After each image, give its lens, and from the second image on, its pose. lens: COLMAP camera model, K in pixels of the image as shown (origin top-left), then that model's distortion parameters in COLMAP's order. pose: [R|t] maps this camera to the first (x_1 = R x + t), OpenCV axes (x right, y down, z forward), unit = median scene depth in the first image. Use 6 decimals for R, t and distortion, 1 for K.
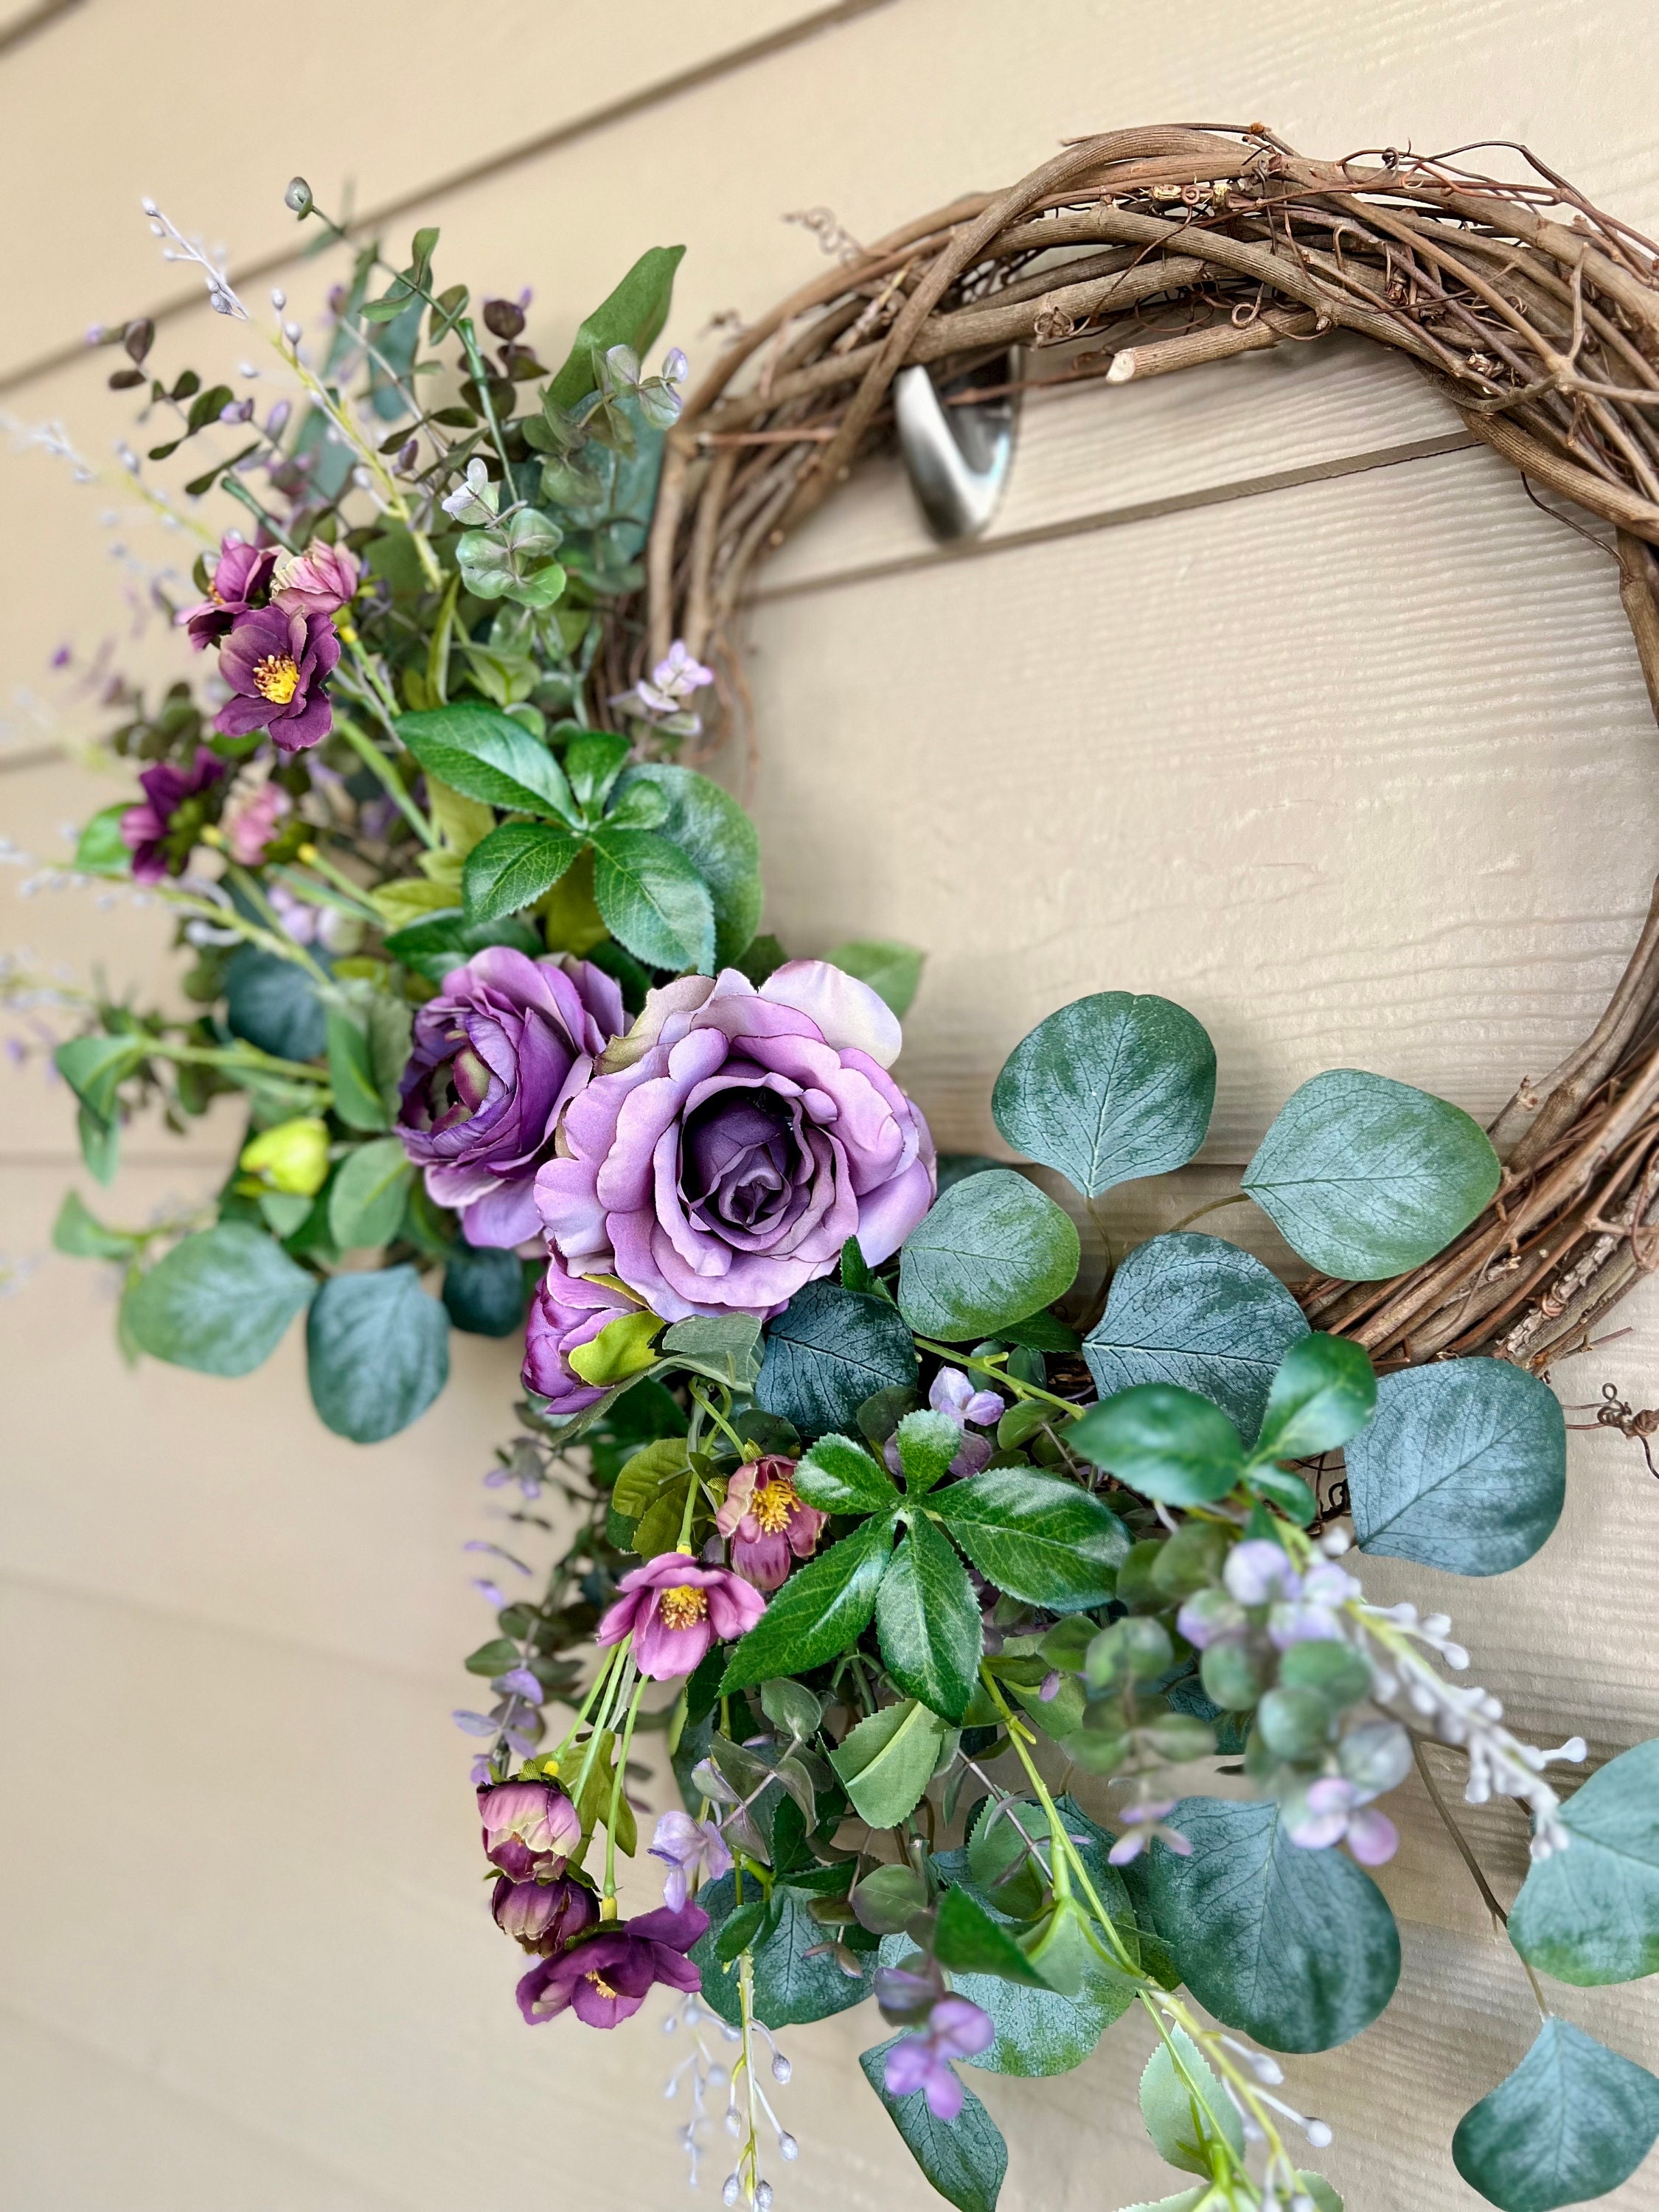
lens RADIAL K [[1684.5, 0, 829.5], [0, 1684.5, 1106.0], [0, 0, 1]] dist [0.062389, -0.065110]
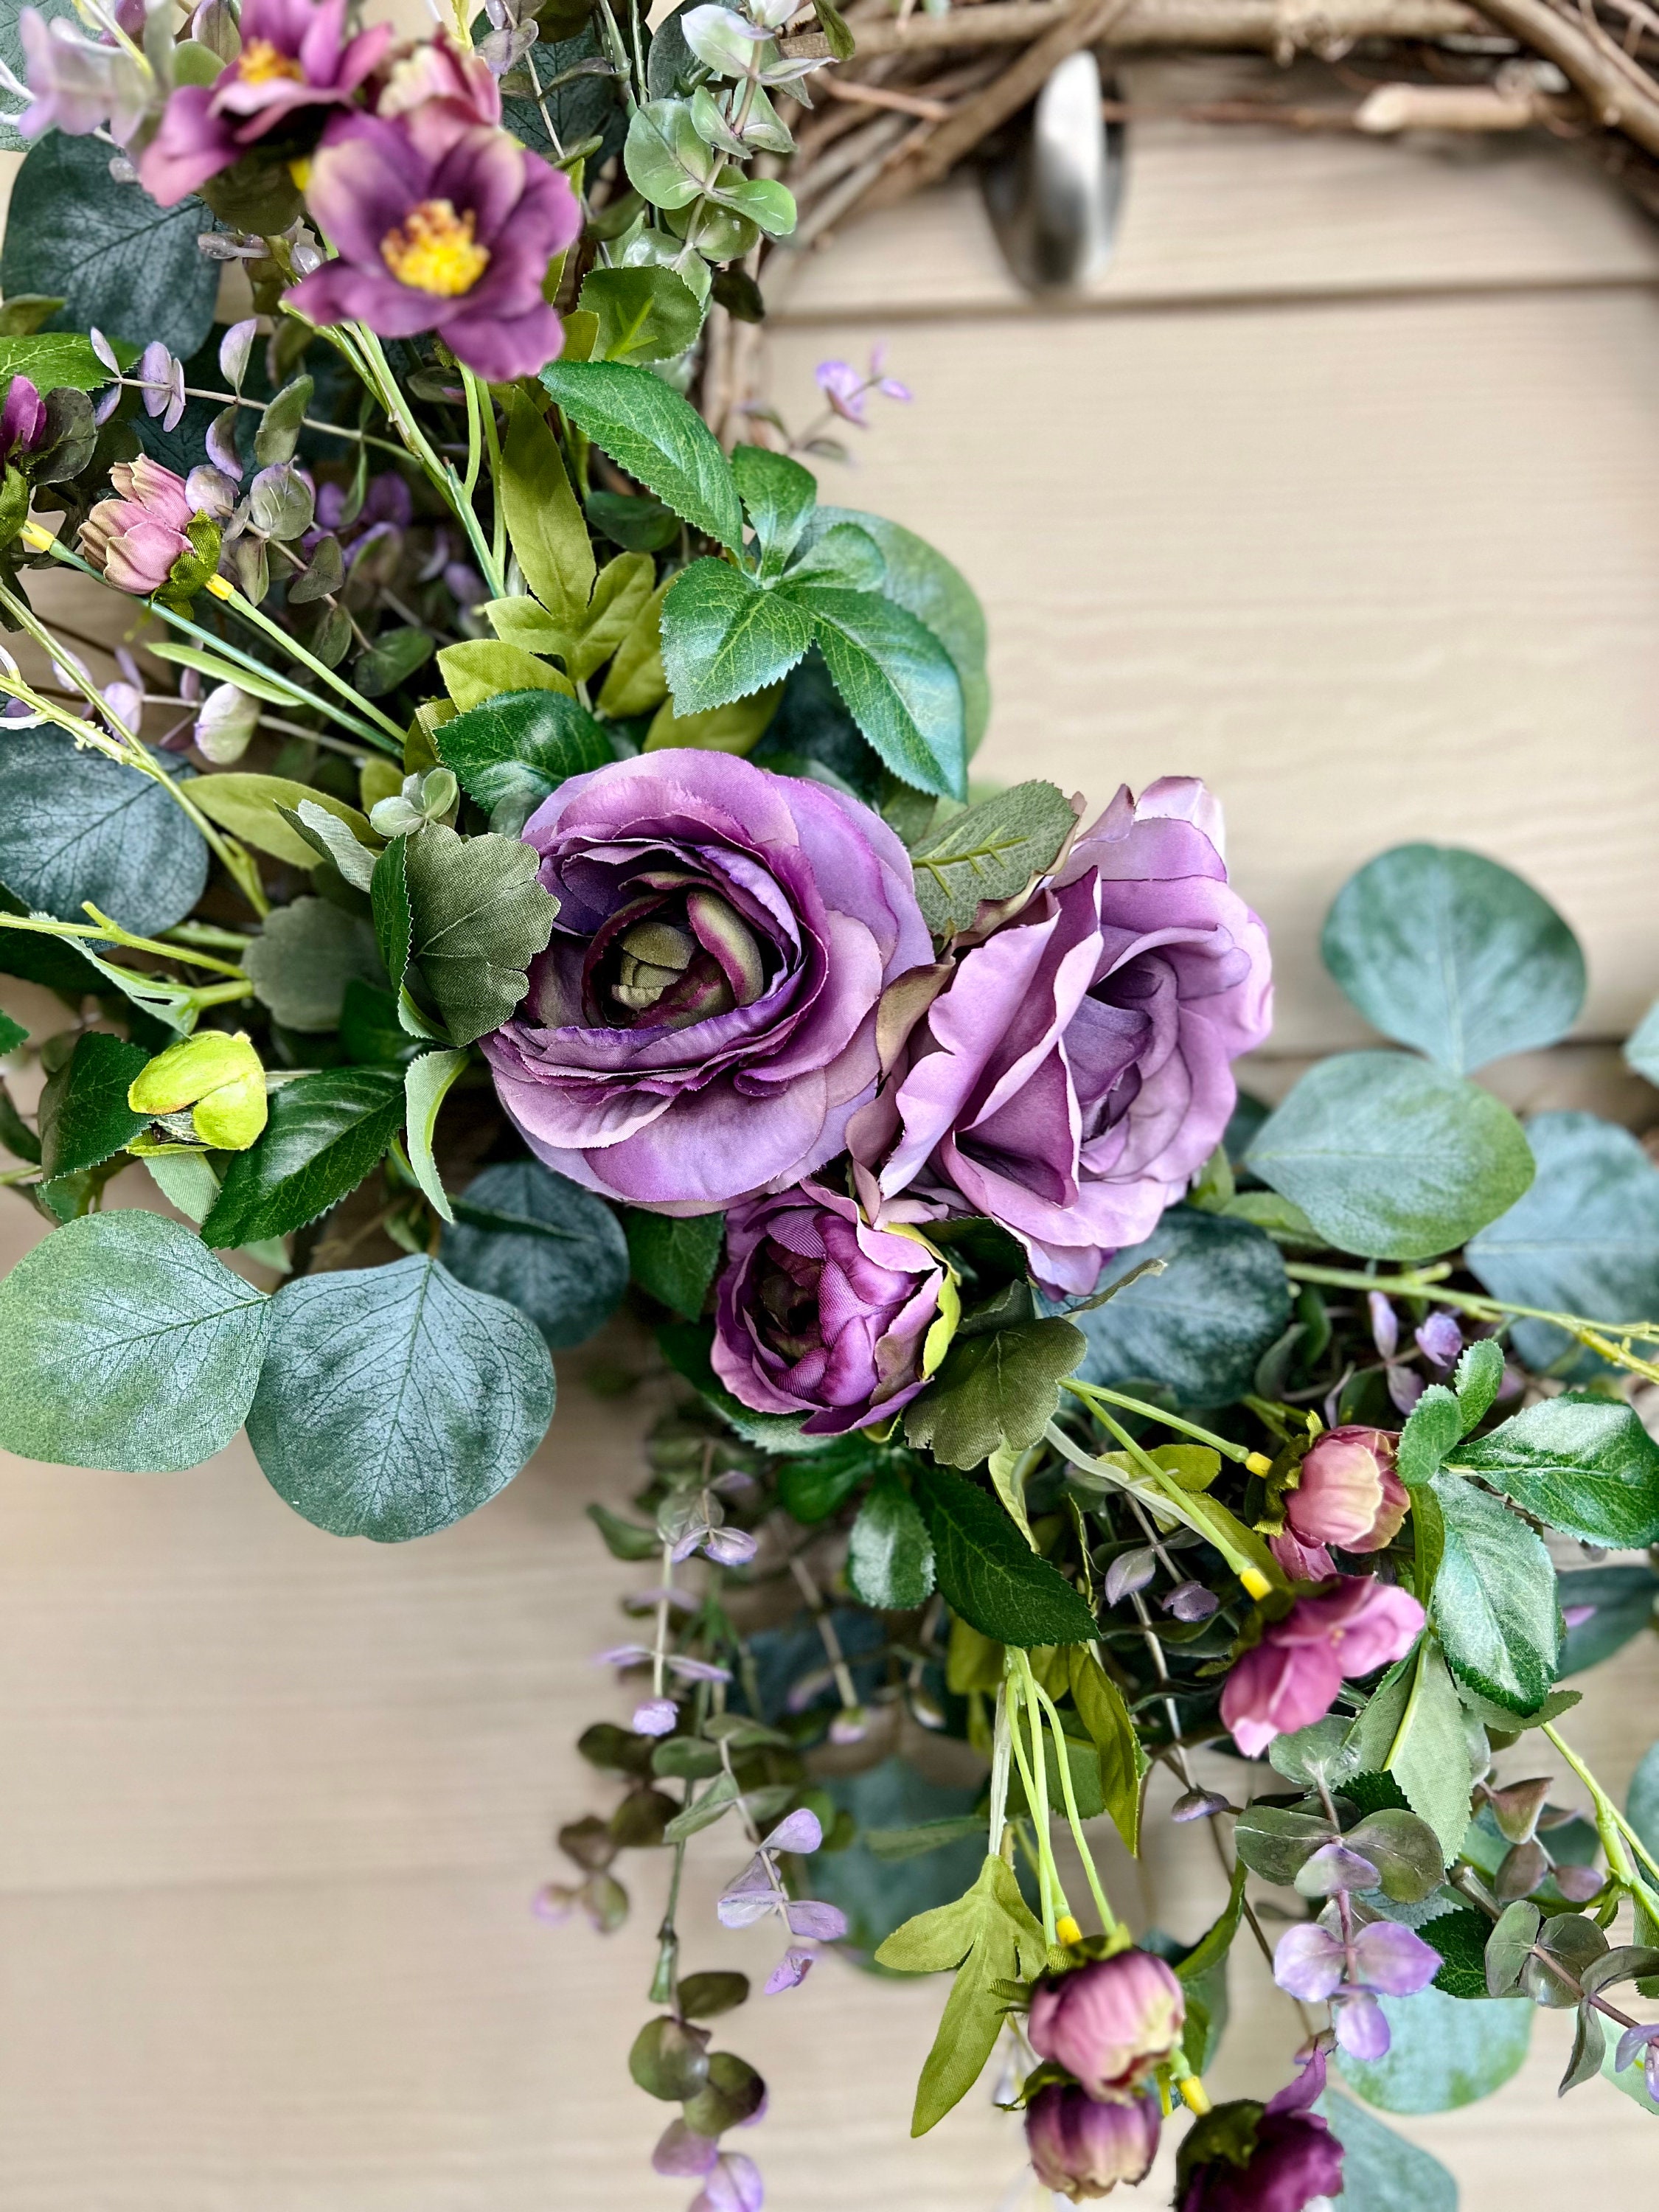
lens RADIAL K [[1704.7, 0, 831.9], [0, 1704.7, 1123.2], [0, 0, 1]] dist [0.010766, -0.053505]
pose [[0.825704, -0.054421, 0.561472, -0.546241], [0.036612, 0.998407, 0.042928, 0.026416], [-0.562914, -0.014889, 0.826382, 0.429597]]
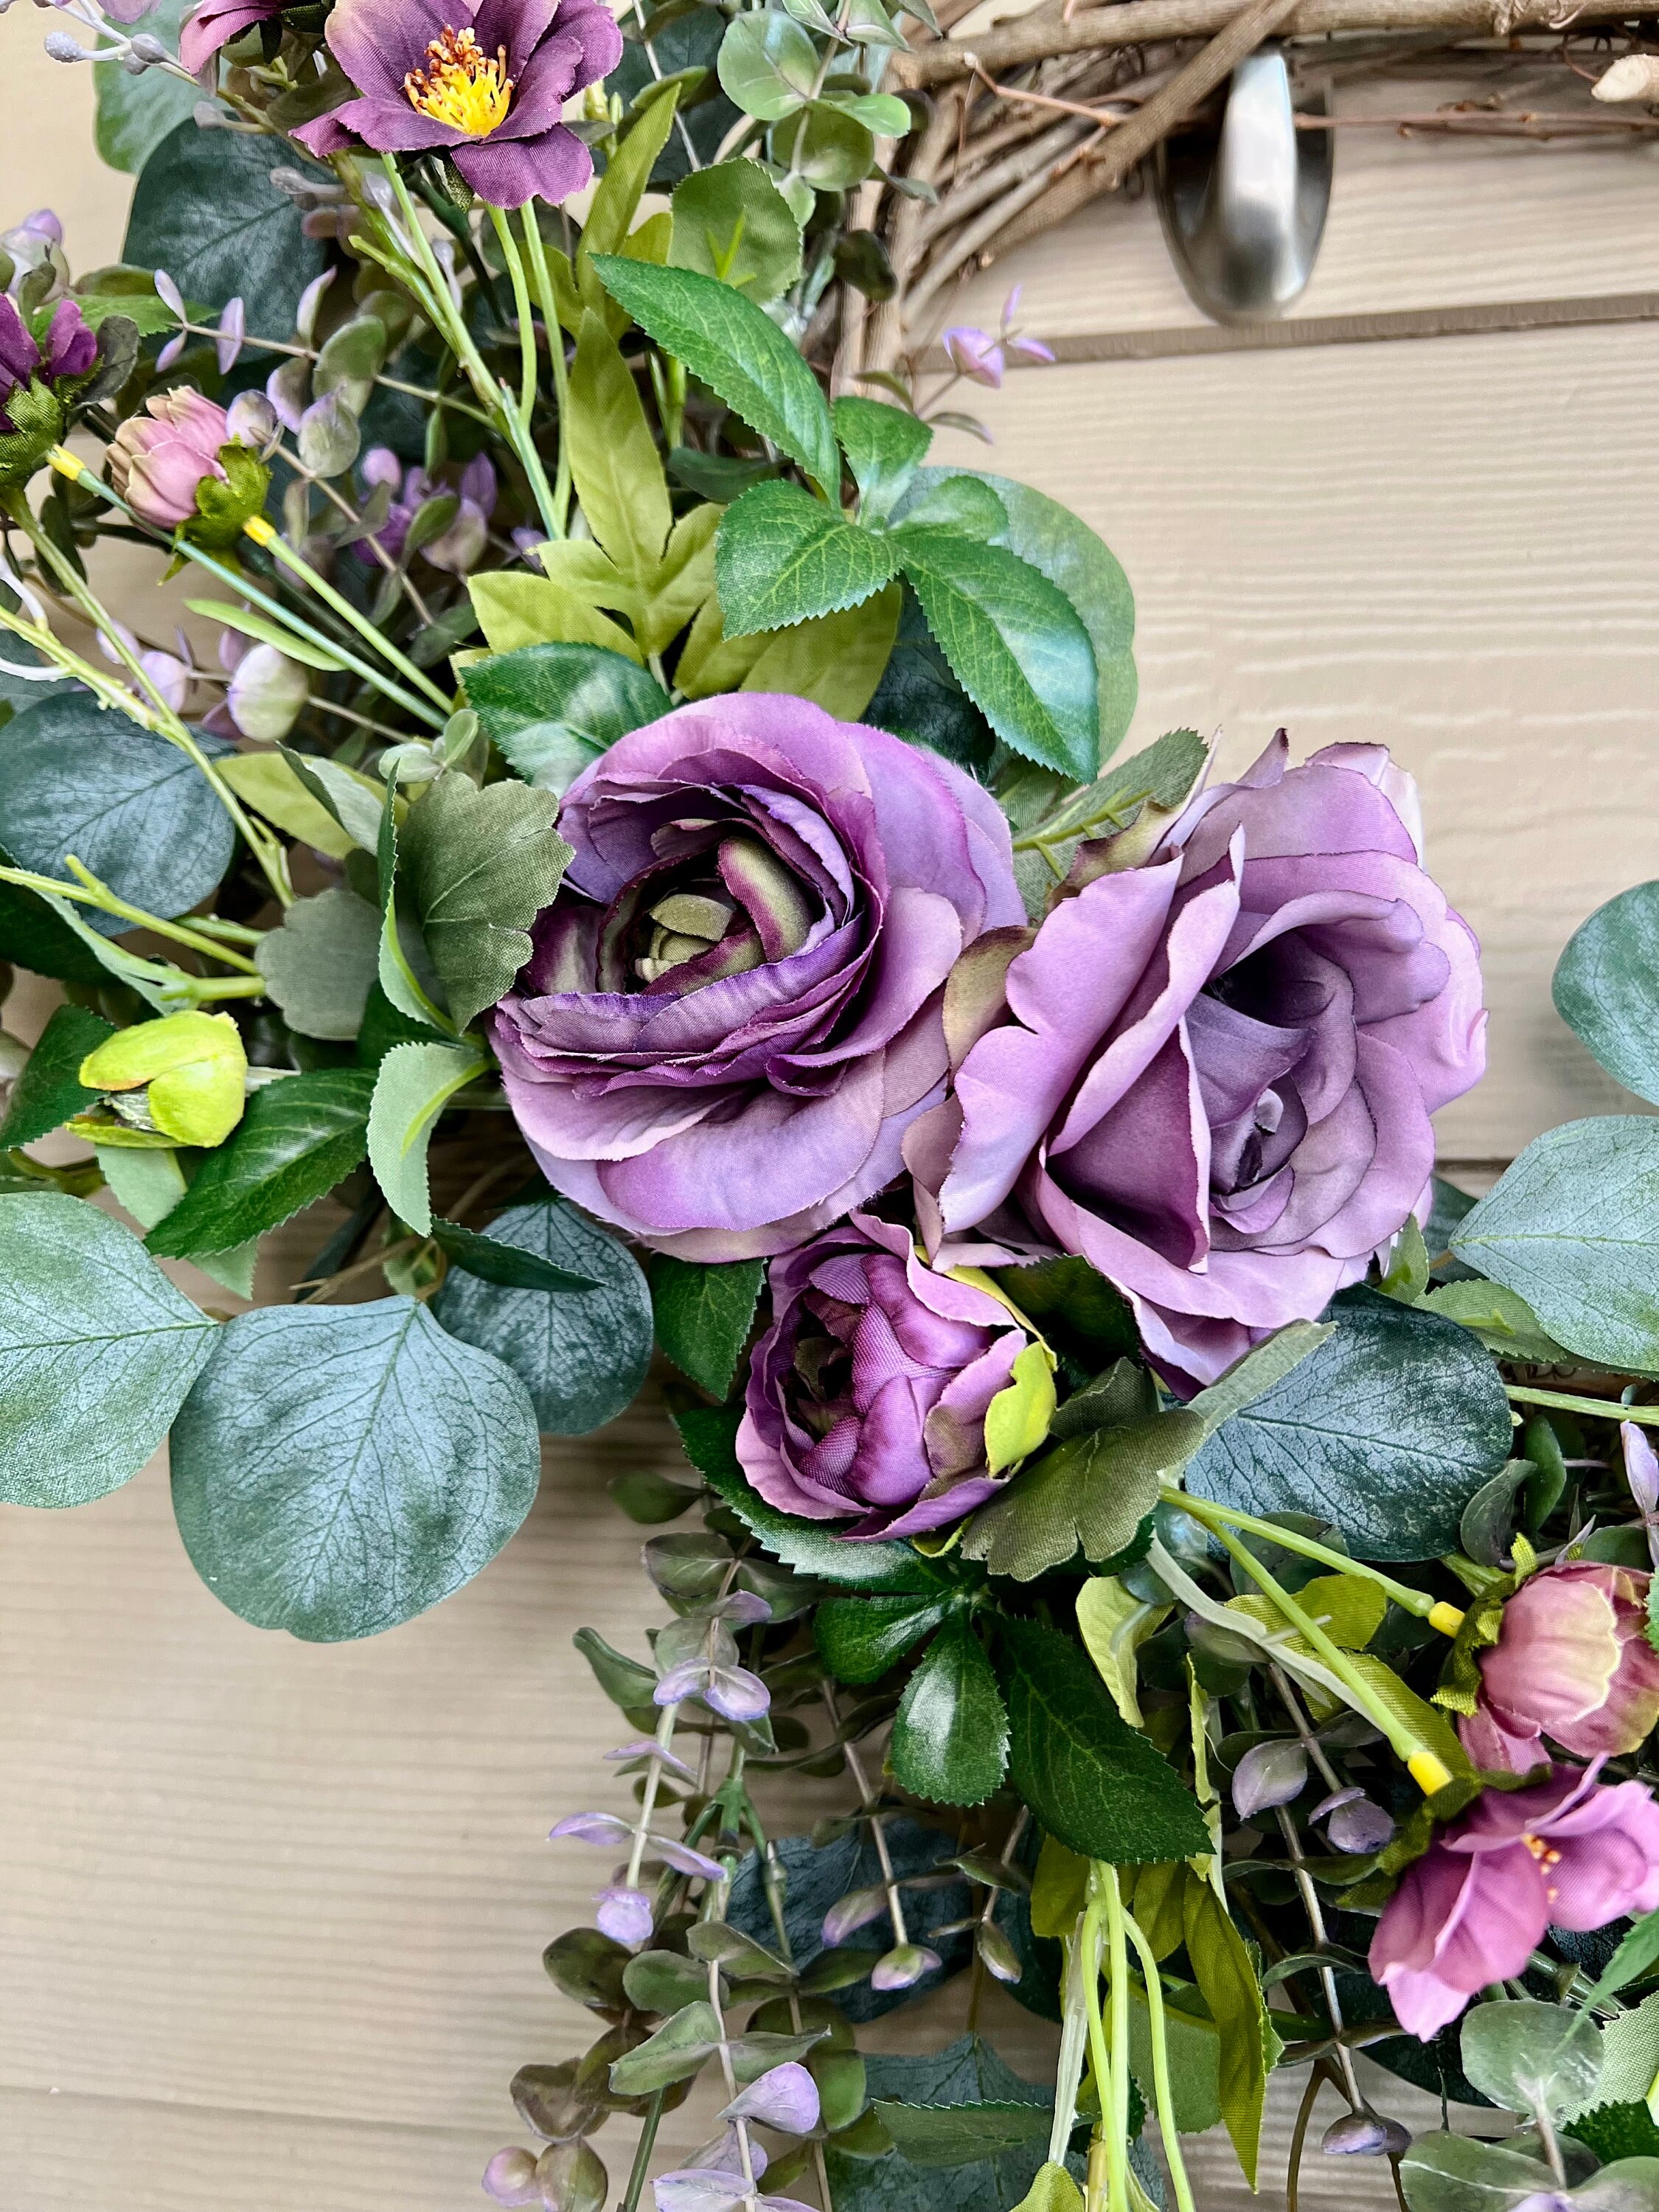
lens RADIAL K [[1735.5, 0, 822.3], [0, 1735.5, 1112.3], [0, 0, 1]] dist [-0.023902, 0.002308]
pose [[0.907200, 0.082748, 0.412481, -0.408390], [-0.024372, 0.989156, -0.144830, 0.129225], [-0.419992, 0.121337, 0.899380, 0.509042]]
